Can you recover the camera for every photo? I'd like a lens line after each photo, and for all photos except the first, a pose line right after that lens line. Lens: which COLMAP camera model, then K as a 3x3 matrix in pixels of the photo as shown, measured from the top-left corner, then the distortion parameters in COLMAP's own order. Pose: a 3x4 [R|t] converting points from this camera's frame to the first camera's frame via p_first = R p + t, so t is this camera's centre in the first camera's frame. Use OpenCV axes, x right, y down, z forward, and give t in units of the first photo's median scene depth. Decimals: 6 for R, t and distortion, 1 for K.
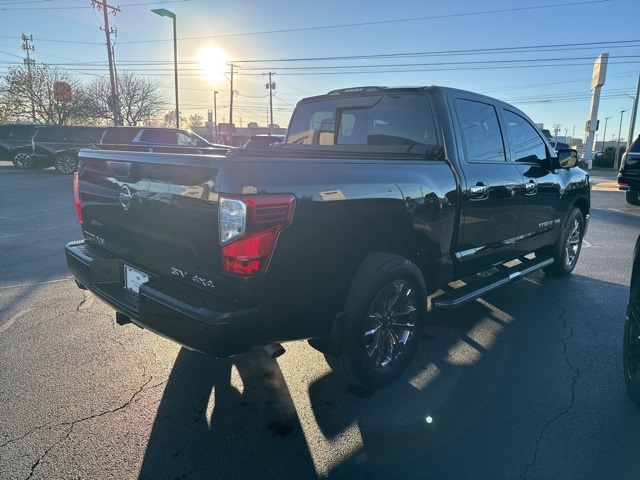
lens RADIAL K [[448.8, 0, 320.1], [0, 448.8, 237.1], [0, 0, 1]] dist [0.049198, -0.060170]
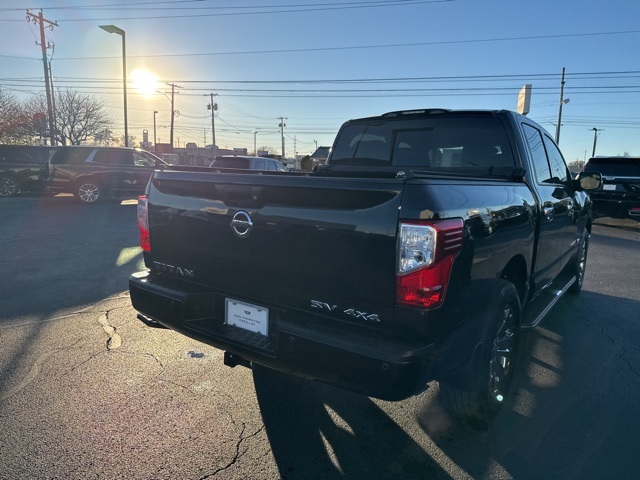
lens RADIAL K [[448.8, 0, 320.1], [0, 448.8, 237.1], [0, 0, 1]] dist [0.049198, -0.060170]
pose [[0.990298, -0.016804, 0.137942, -0.041695], [0.023193, 0.998725, -0.044845, -0.001817], [-0.137013, 0.047609, 0.989425, 0.009296]]
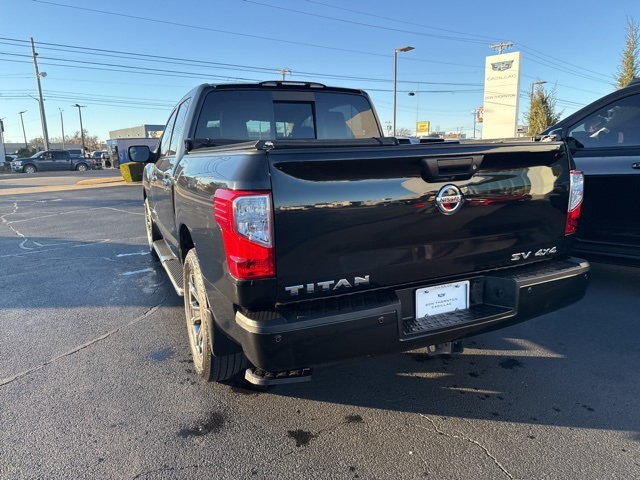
lens RADIAL K [[448.8, 0, 320.1], [0, 448.8, 237.1], [0, 0, 1]] dist [0.049198, -0.060170]
pose [[0.370057, -0.213197, 0.904215, -0.133957], [0.215872, 0.966403, 0.139513, -0.019770], [-0.903580, 0.143568, 0.403647, 0.093413]]
